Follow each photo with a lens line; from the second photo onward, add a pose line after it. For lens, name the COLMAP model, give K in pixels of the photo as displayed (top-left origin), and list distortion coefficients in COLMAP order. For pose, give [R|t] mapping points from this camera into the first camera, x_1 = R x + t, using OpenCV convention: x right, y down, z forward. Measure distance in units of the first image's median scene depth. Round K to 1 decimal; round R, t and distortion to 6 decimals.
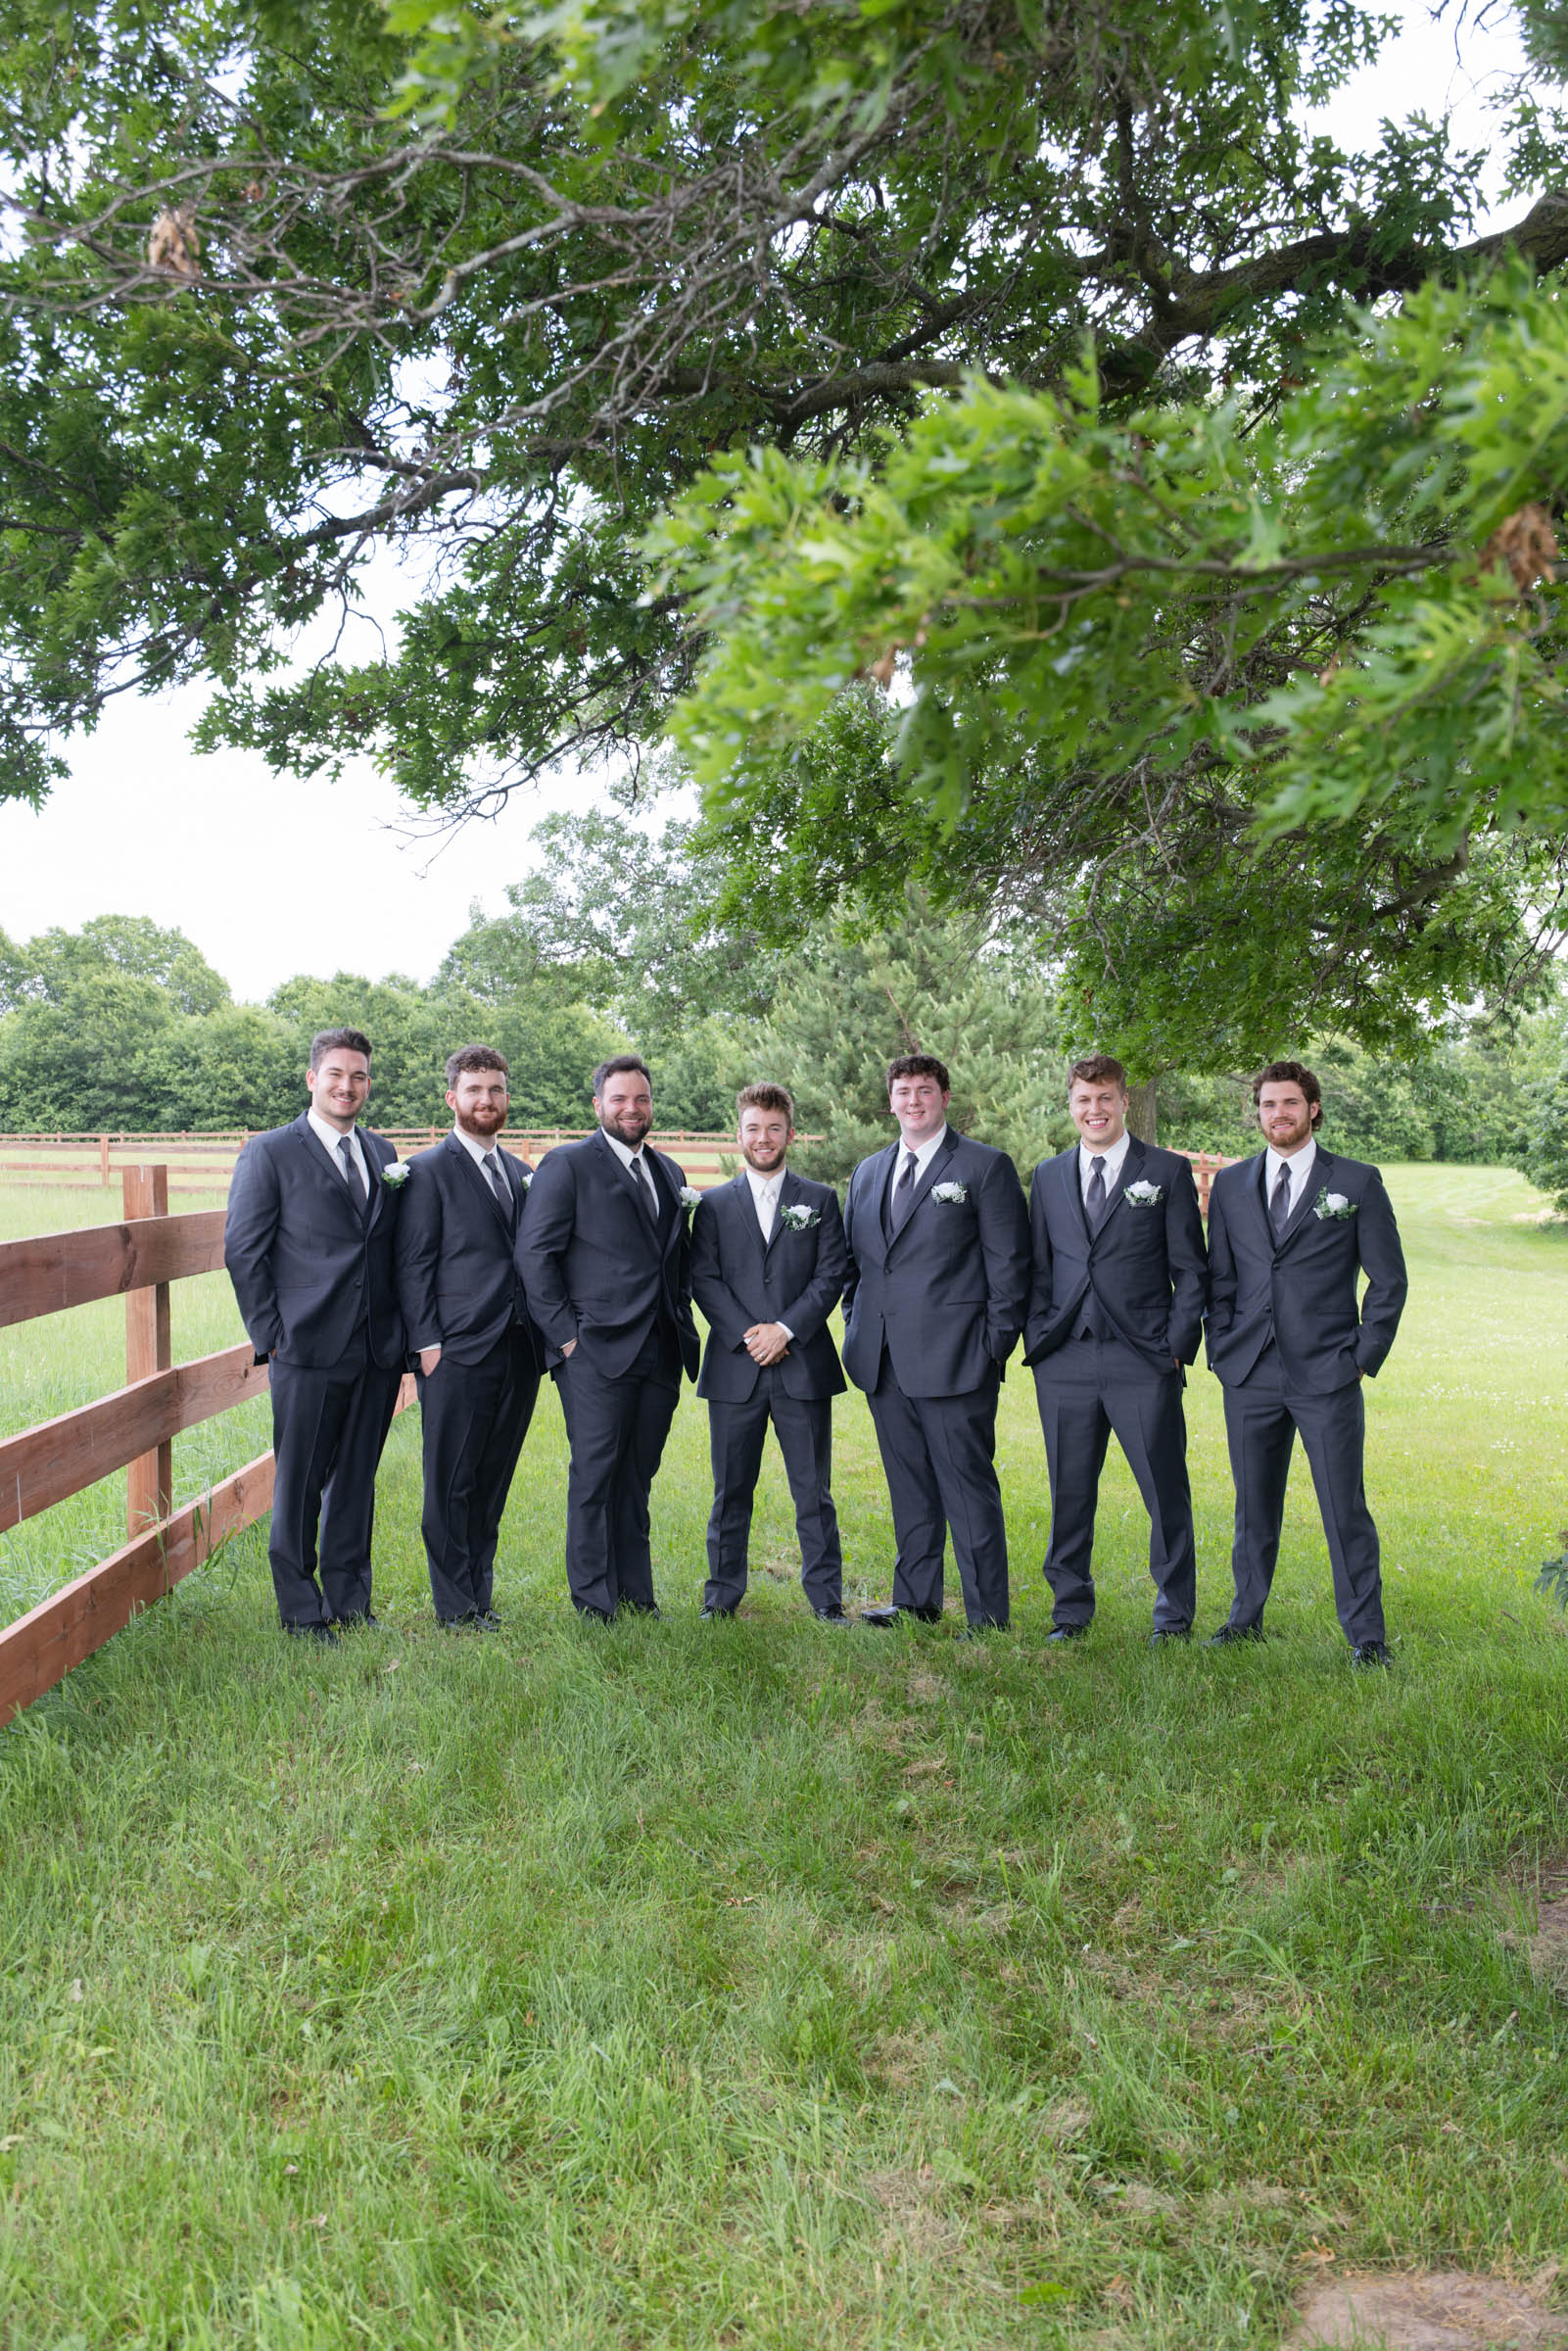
lens RADIAL K [[2355.4, 0, 791.8], [0, 2355.4, 1175.2], [0, 0, 1]] dist [0.002254, 0.000000]
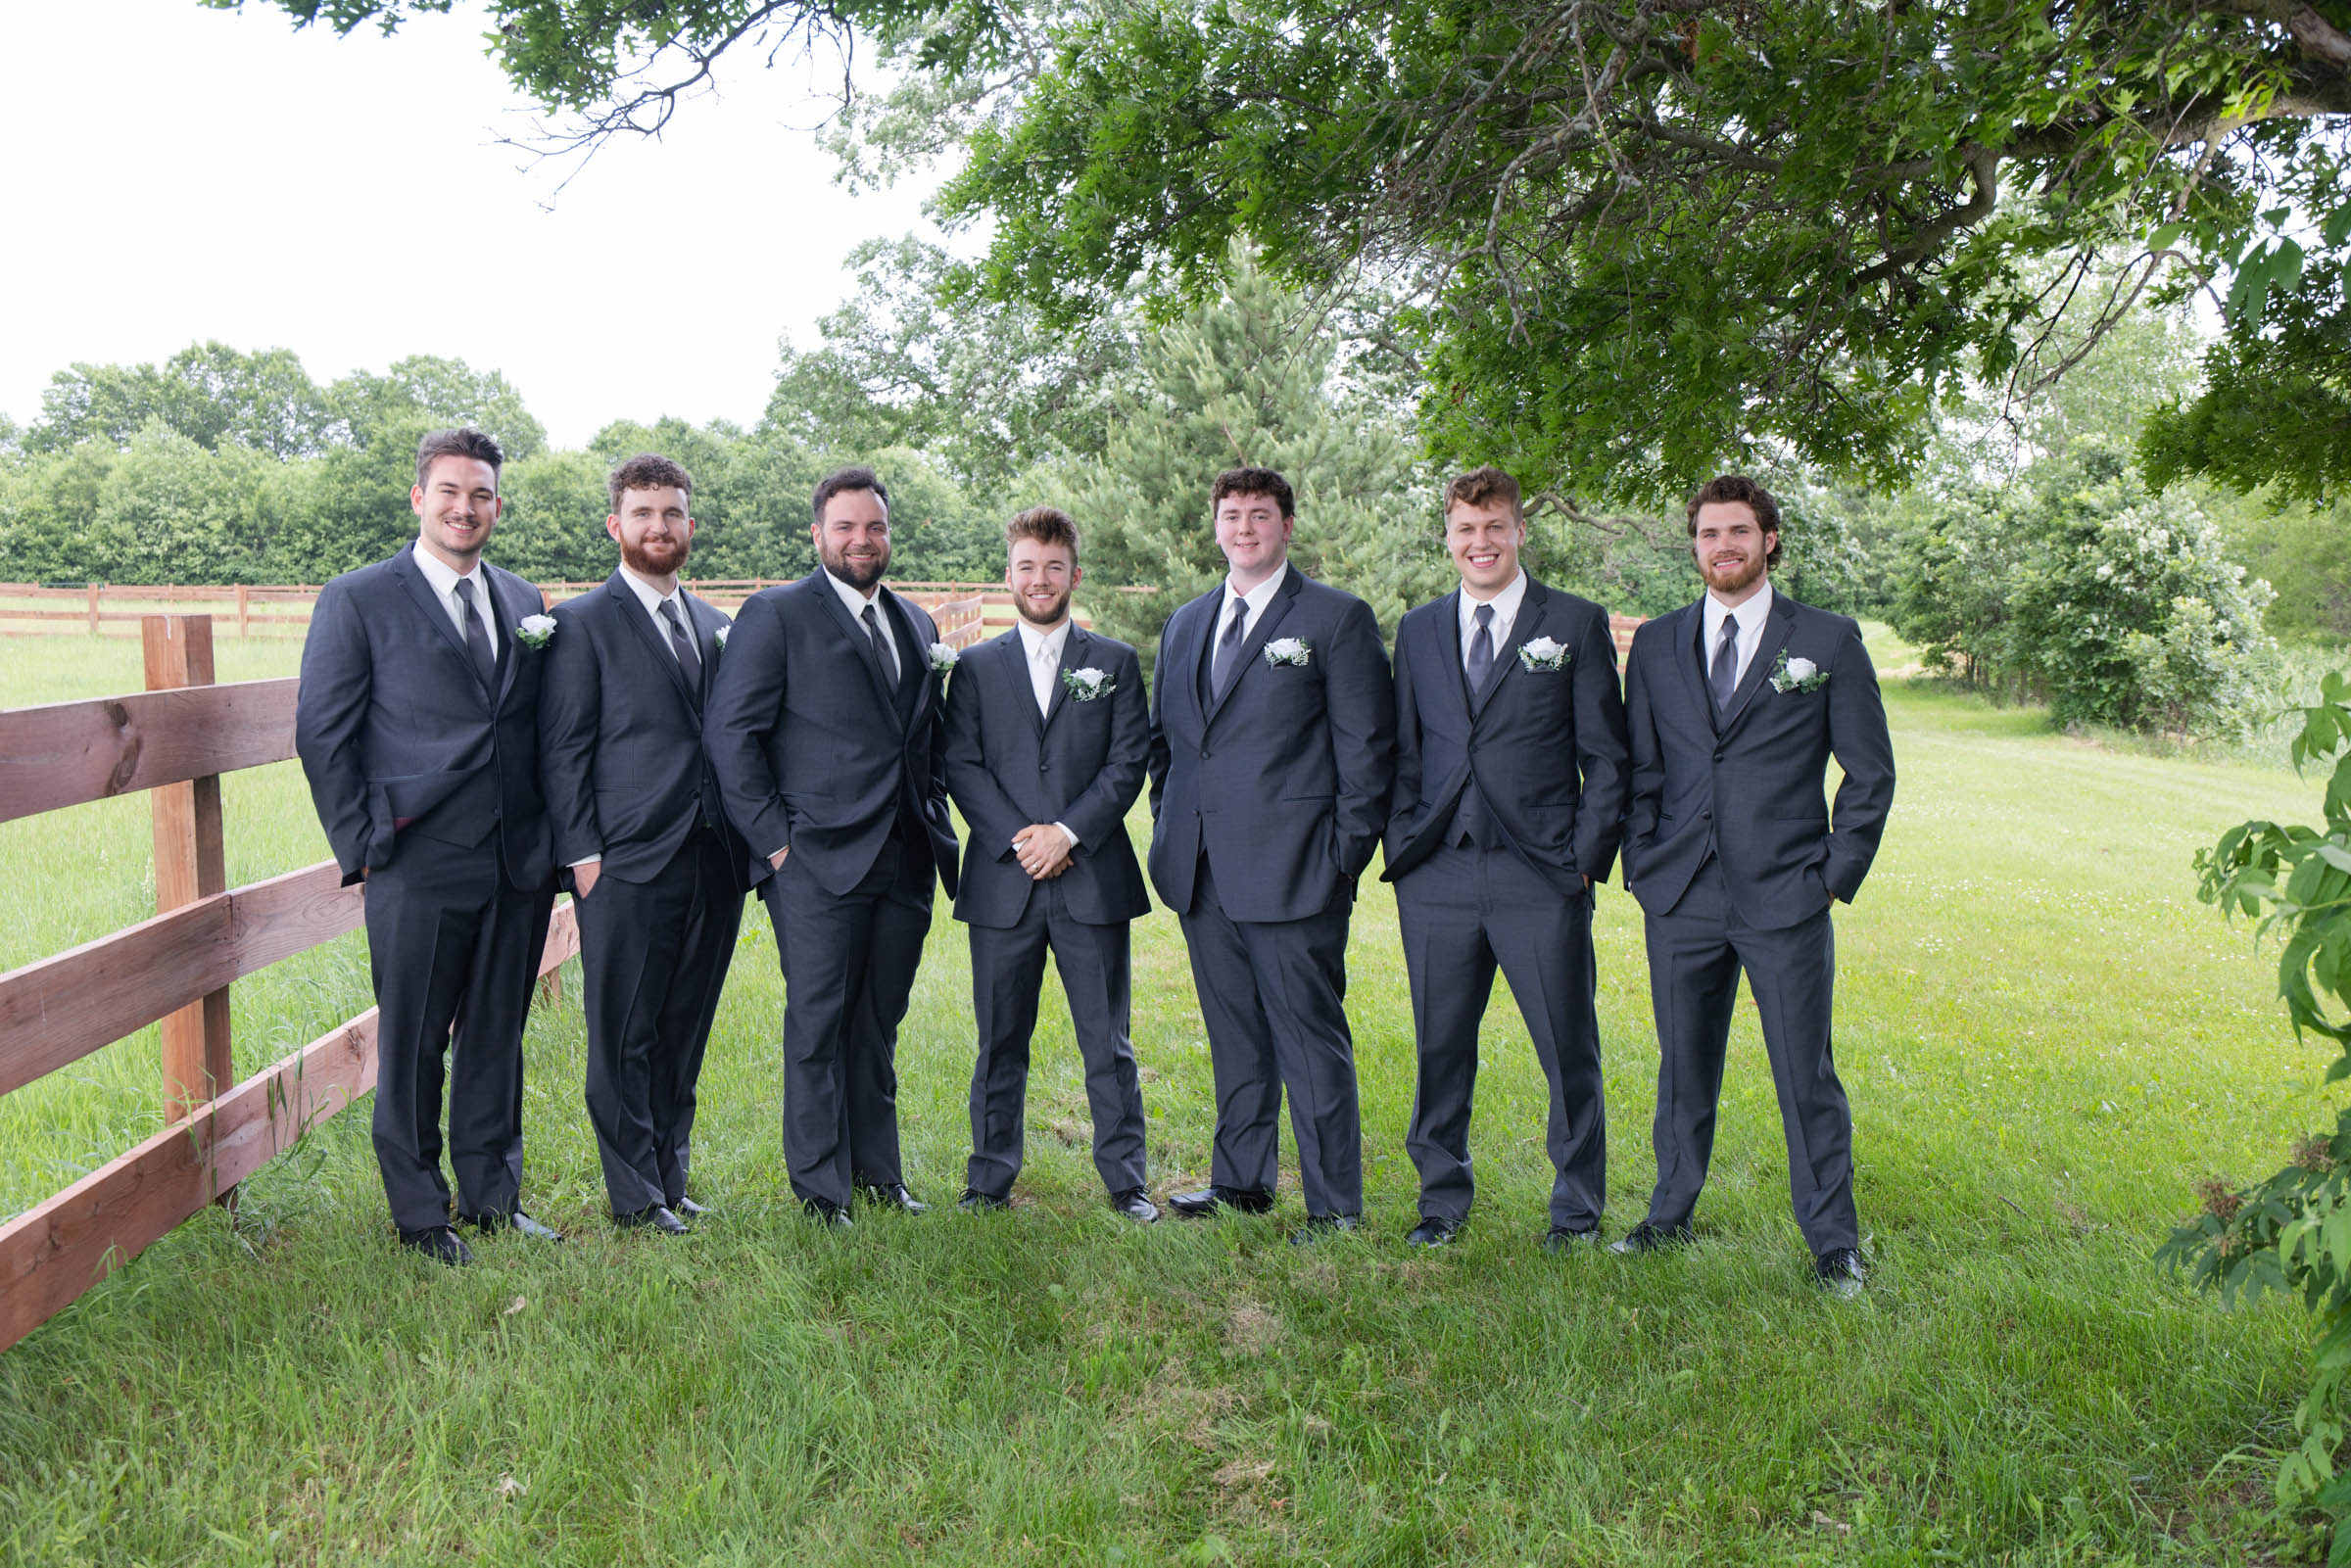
lens RADIAL K [[2355.4, 0, 1187.9], [0, 2355.4, 796.5], [0, 0, 1]] dist [0.002254, 0.000000]
pose [[0.999730, -0.000434, 0.023241, 0.018386], [-0.001232, 0.997431, 0.071625, -0.000592], [-0.023212, -0.071634, 0.997161, 0.247693]]
